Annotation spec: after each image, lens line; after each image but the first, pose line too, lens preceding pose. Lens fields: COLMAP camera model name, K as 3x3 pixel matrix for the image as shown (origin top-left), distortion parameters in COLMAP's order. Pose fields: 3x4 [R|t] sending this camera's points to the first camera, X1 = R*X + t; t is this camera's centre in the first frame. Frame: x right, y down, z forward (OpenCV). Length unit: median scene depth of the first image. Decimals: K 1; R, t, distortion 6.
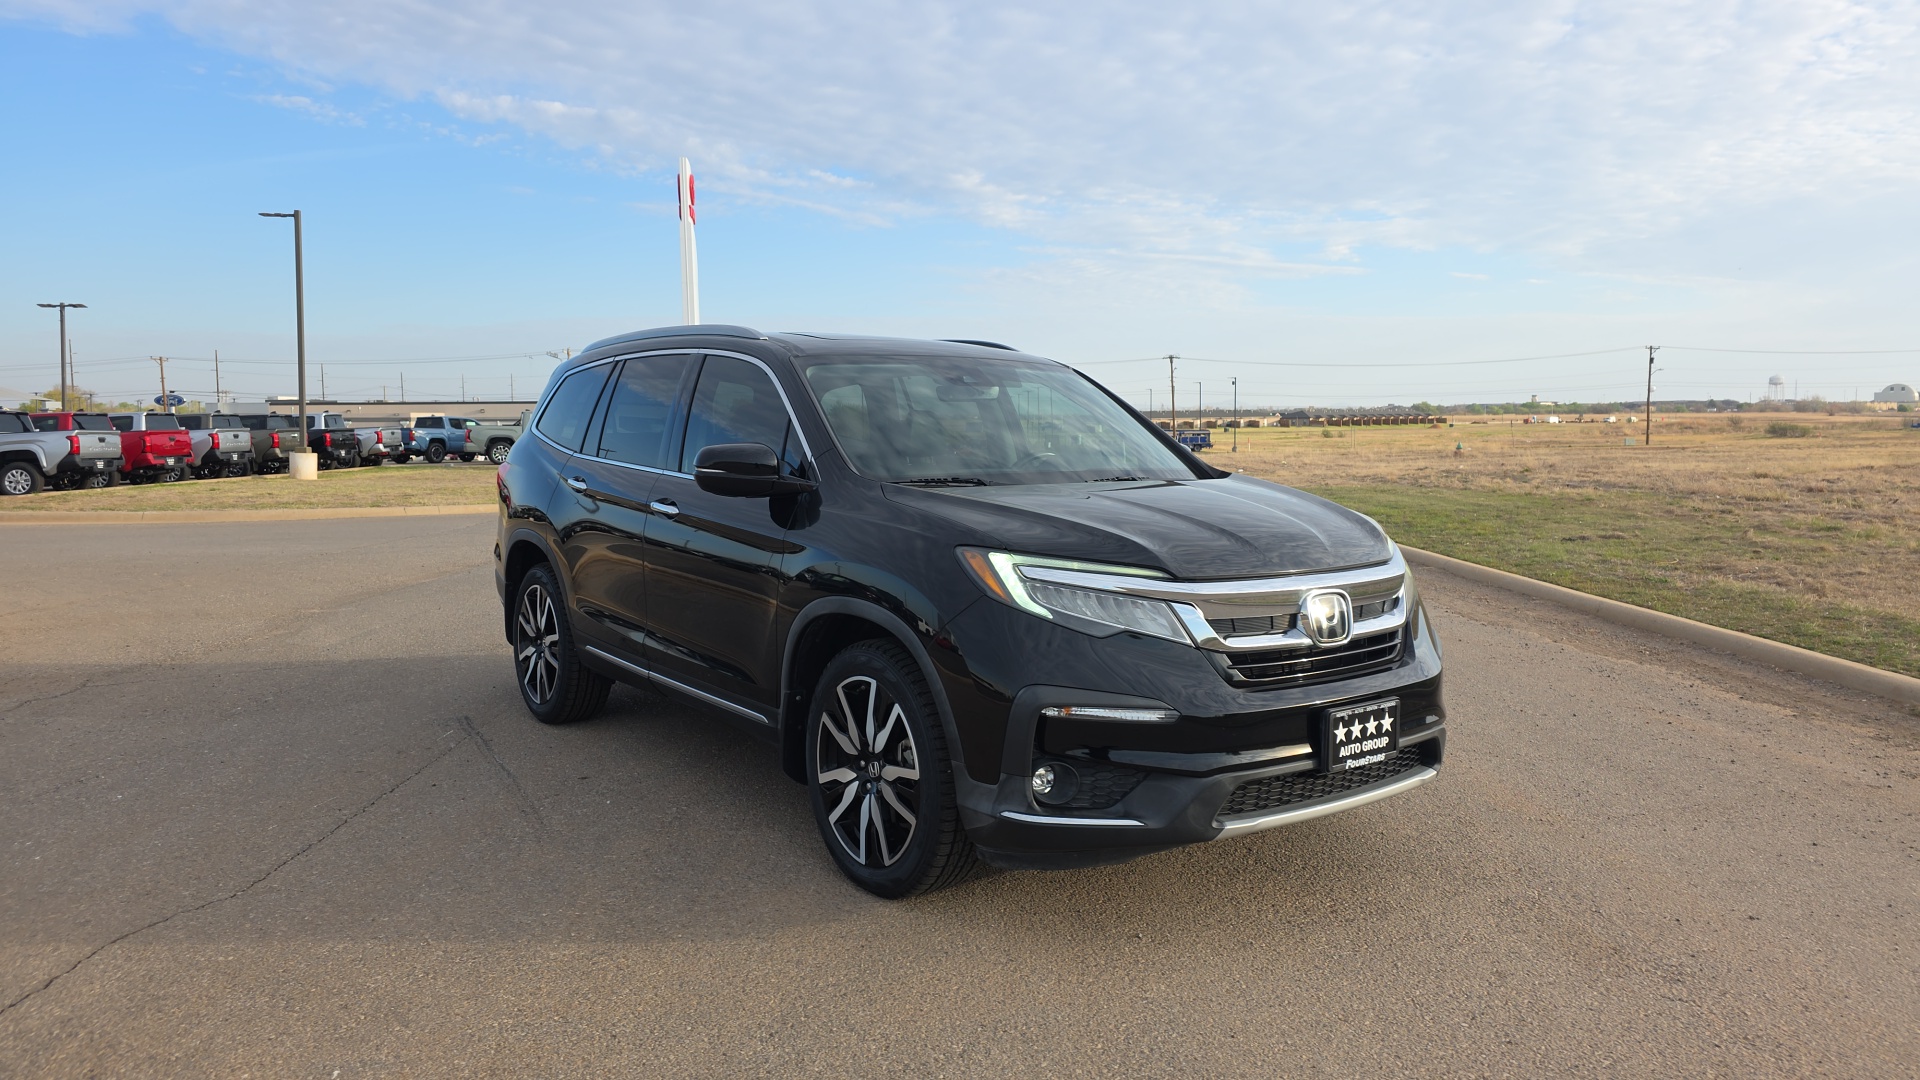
lens RADIAL K [[1303.8, 0, 991.4], [0, 1303.8, 480.1], [0, 0, 1]] dist [0.045674, -0.049853]
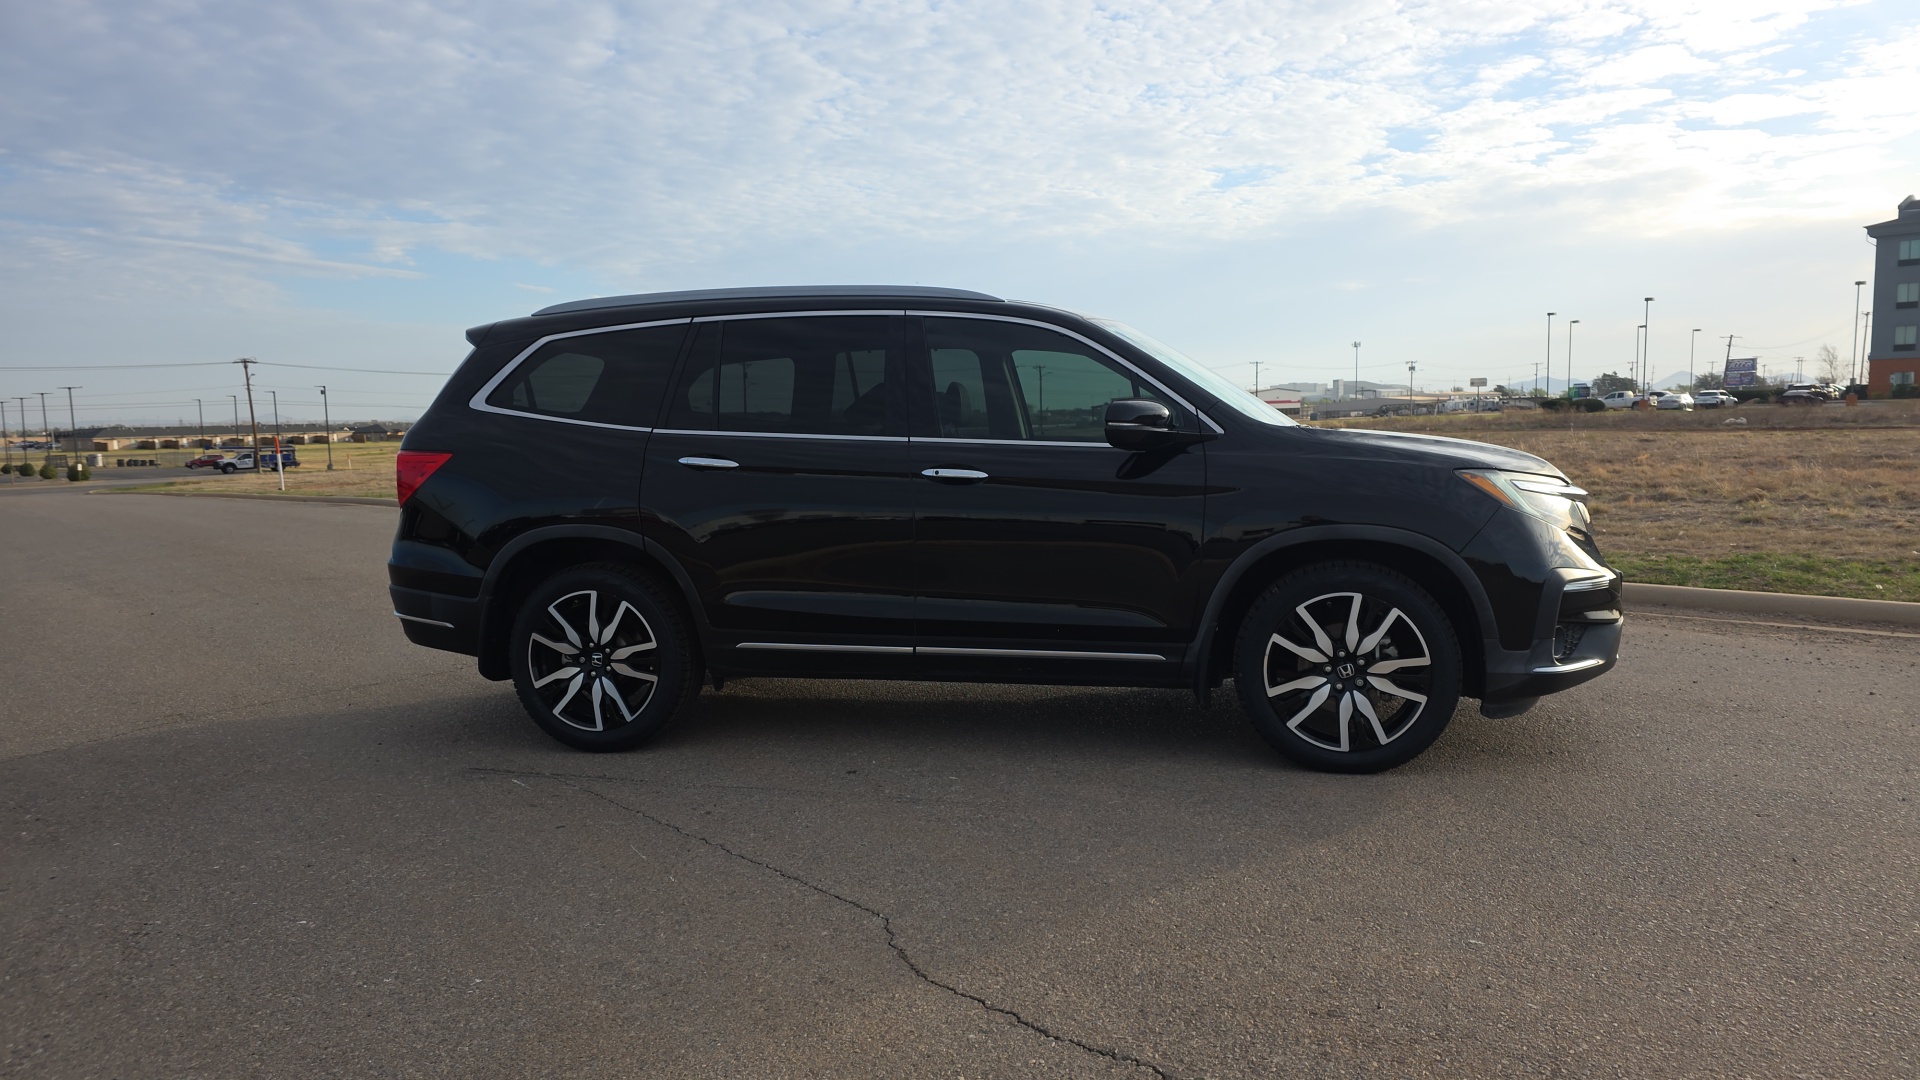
lens RADIAL K [[1303.8, 0, 990.0], [0, 1303.8, 539.8], [0, 0, 1]] dist [0.045674, -0.049853]
pose [[0.761107, -0.068566, 0.644992, -0.708600], [0.046212, 0.997602, 0.051518, 0.019692], [-0.646978, -0.009404, 0.762450, 0.206169]]
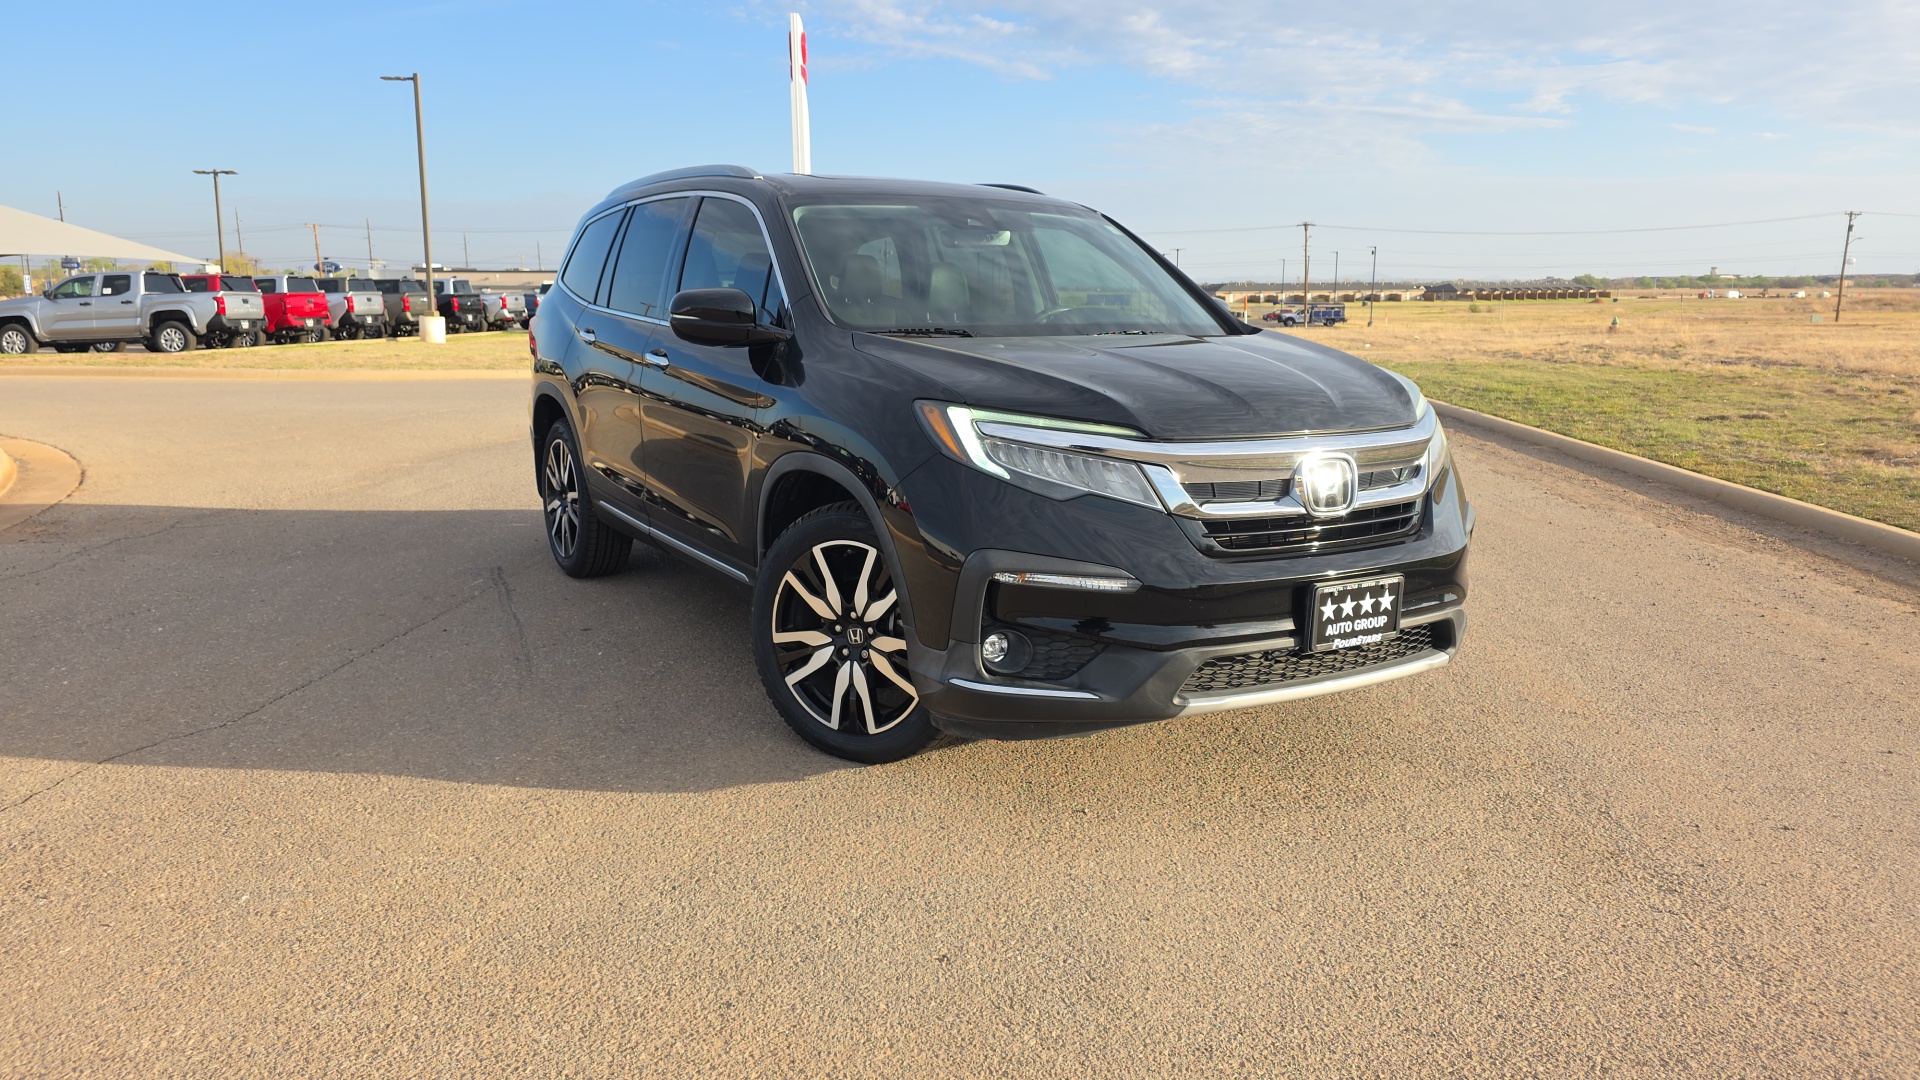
lens RADIAL K [[1303.8, 0, 947.8], [0, 1303.8, 548.9], [0, 0, 1]] dist [0.045674, -0.049853]
pose [[0.992219, 0.030112, -0.120811, 0.070593], [-0.011925, 0.988837, 0.148524, 0.011472], [0.123934, -0.145927, 0.981502, 0.048397]]
